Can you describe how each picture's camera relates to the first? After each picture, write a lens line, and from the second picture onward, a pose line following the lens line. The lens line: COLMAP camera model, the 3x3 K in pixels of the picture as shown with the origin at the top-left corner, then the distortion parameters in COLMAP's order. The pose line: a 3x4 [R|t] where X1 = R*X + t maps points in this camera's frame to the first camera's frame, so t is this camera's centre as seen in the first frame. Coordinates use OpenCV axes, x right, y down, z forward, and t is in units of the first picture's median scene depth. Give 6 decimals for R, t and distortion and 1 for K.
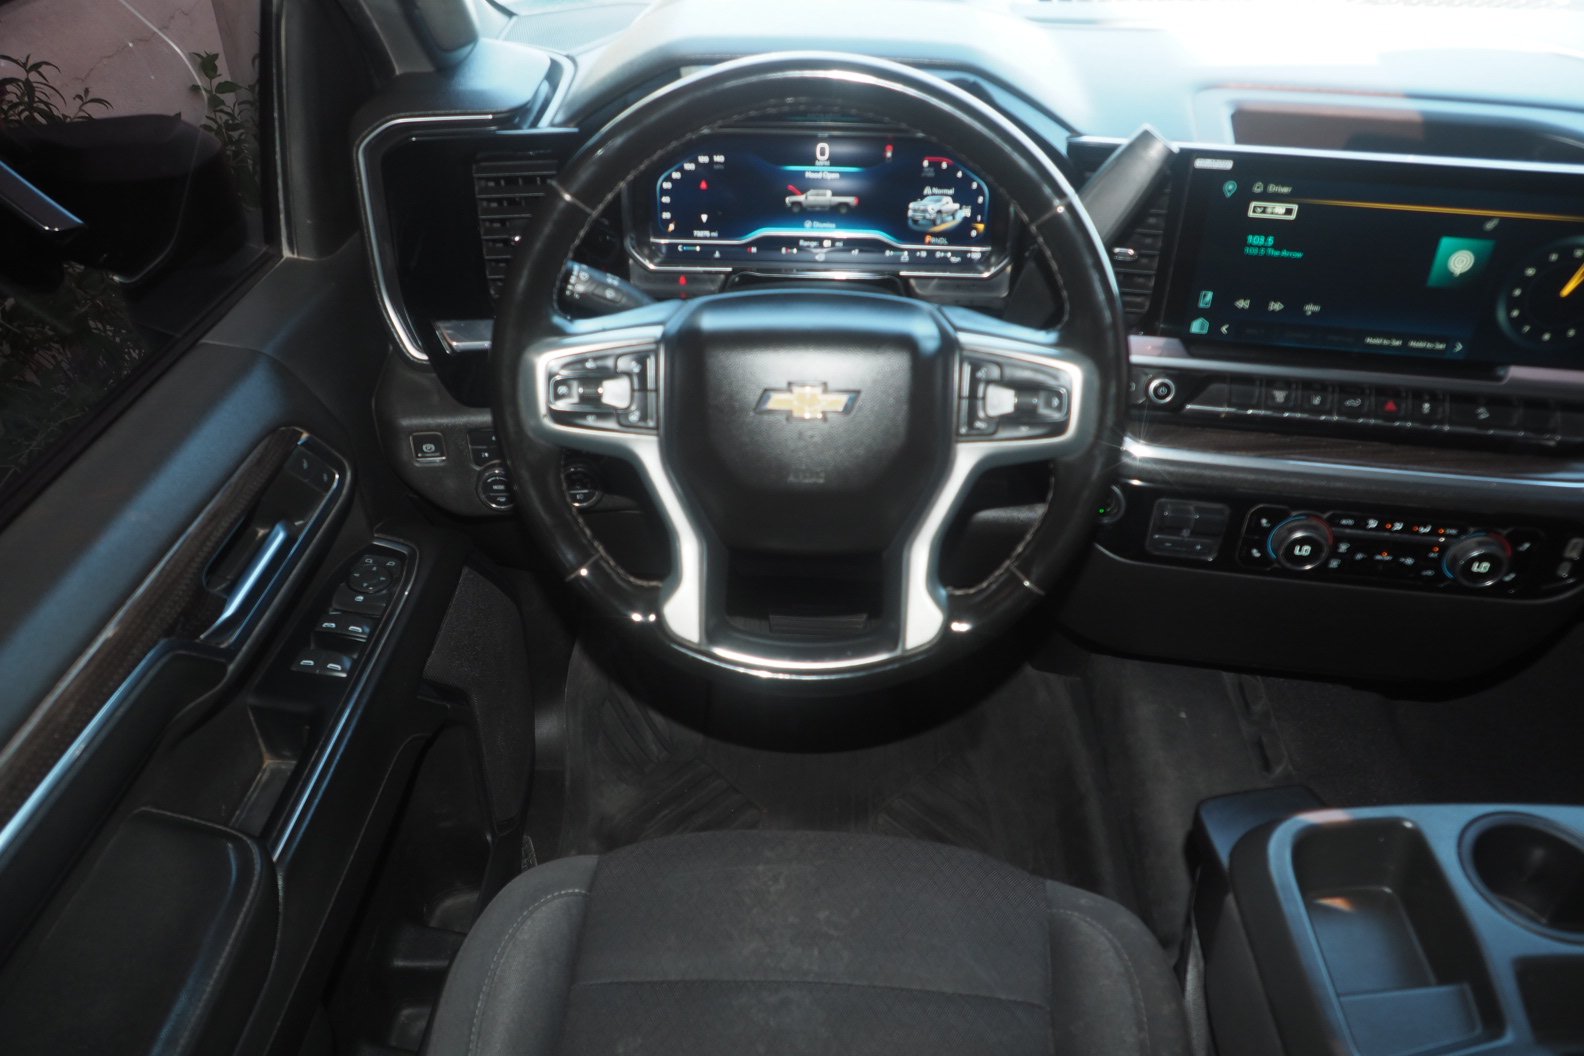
lens RADIAL K [[1109.3, 0, 792.0], [0, 1109.3, 528.0], [0, 0, 1]] dist [-0.039665, 0.018858]
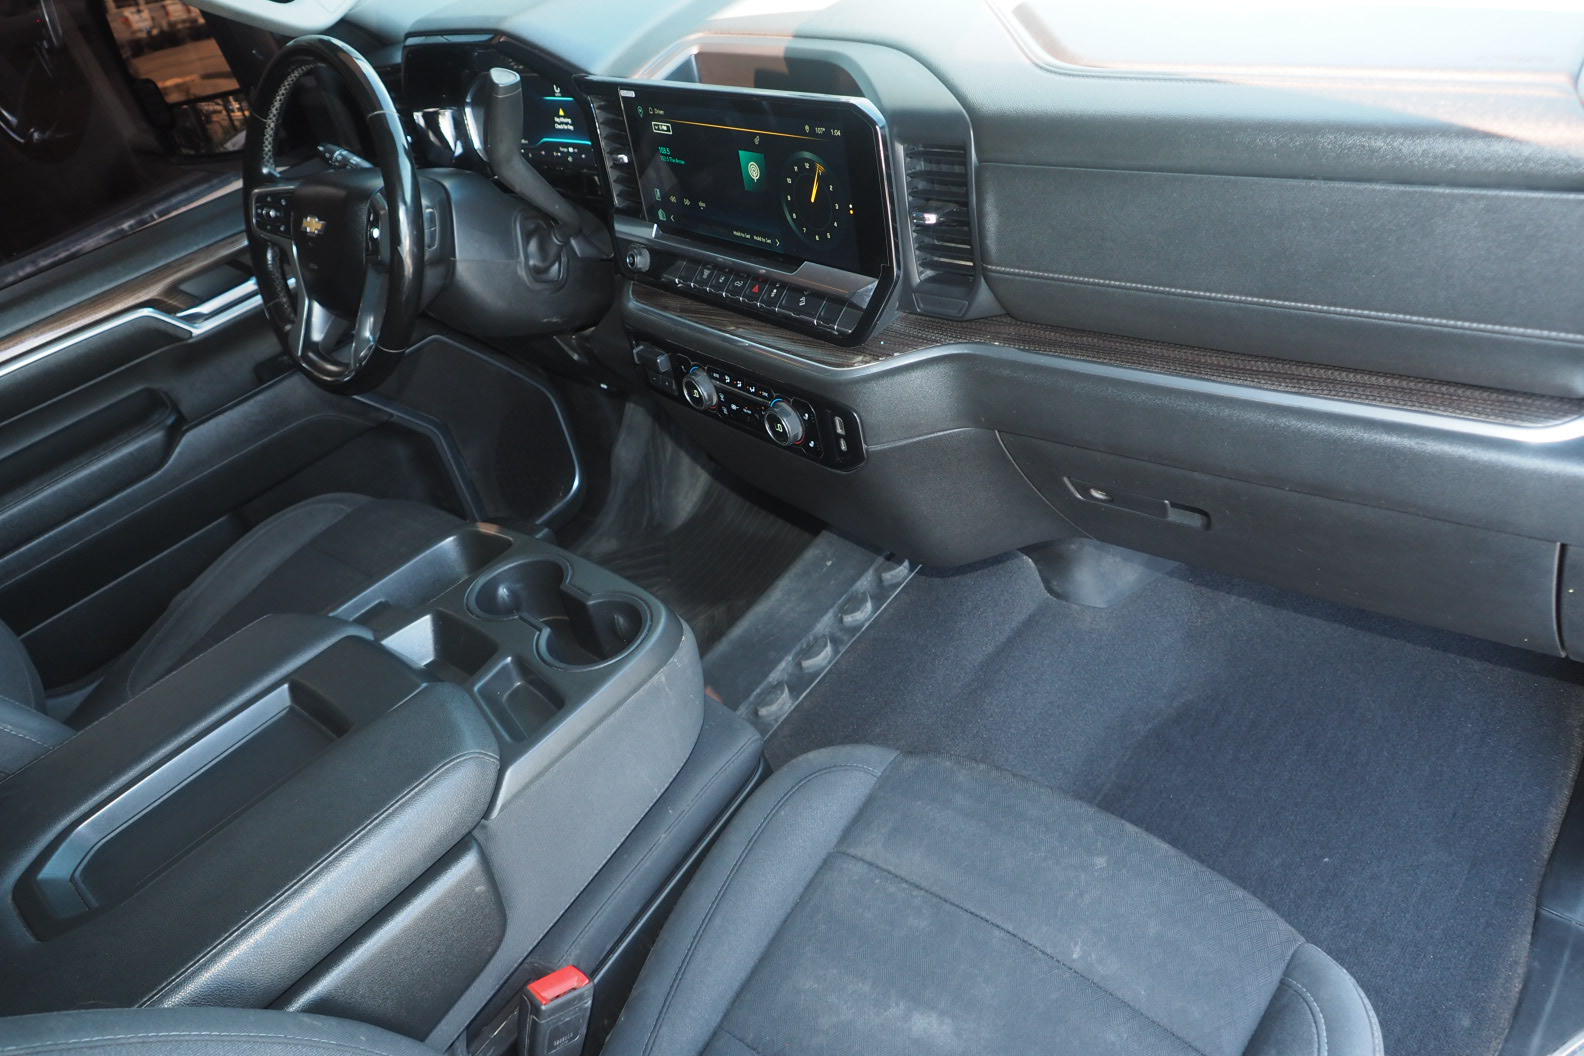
lens RADIAL K [[1109.3, 0, 792.0], [0, 1109.3, 528.0], [0, 0, 1]] dist [-0.039665, 0.018858]
pose [[0.752728, 0.240617, -0.612783, 1.389211], [-0.207060, 0.970105, 0.126577, -0.014549], [0.624921, 0.031604, 0.780048, 0.050085]]
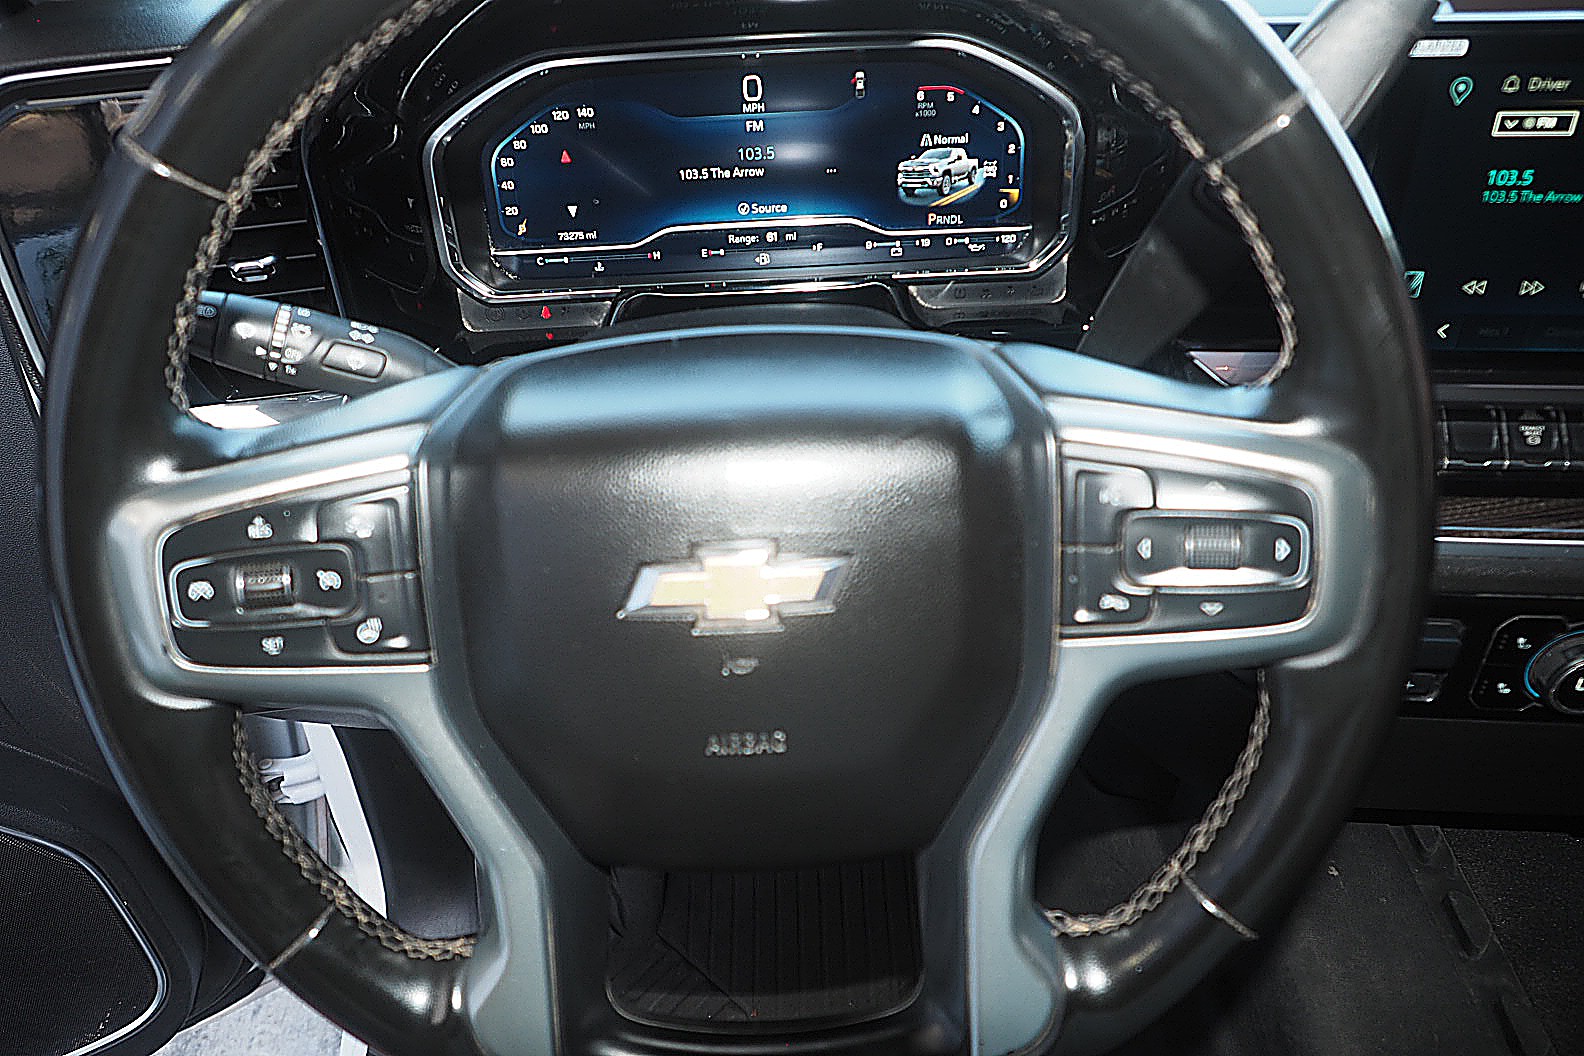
lens RADIAL K [[1121.9, 0, 792.0], [0, 1121.9, 528.0], [0, 0, 1]] dist [-0.026060, 0.000301]
pose [[0.996994, -0.075823, 0.015943, 0.022135], [0.075876, 0.997114, -0.002725, -0.097079], [-0.015691, 0.003926, 0.999869, 0.393785]]
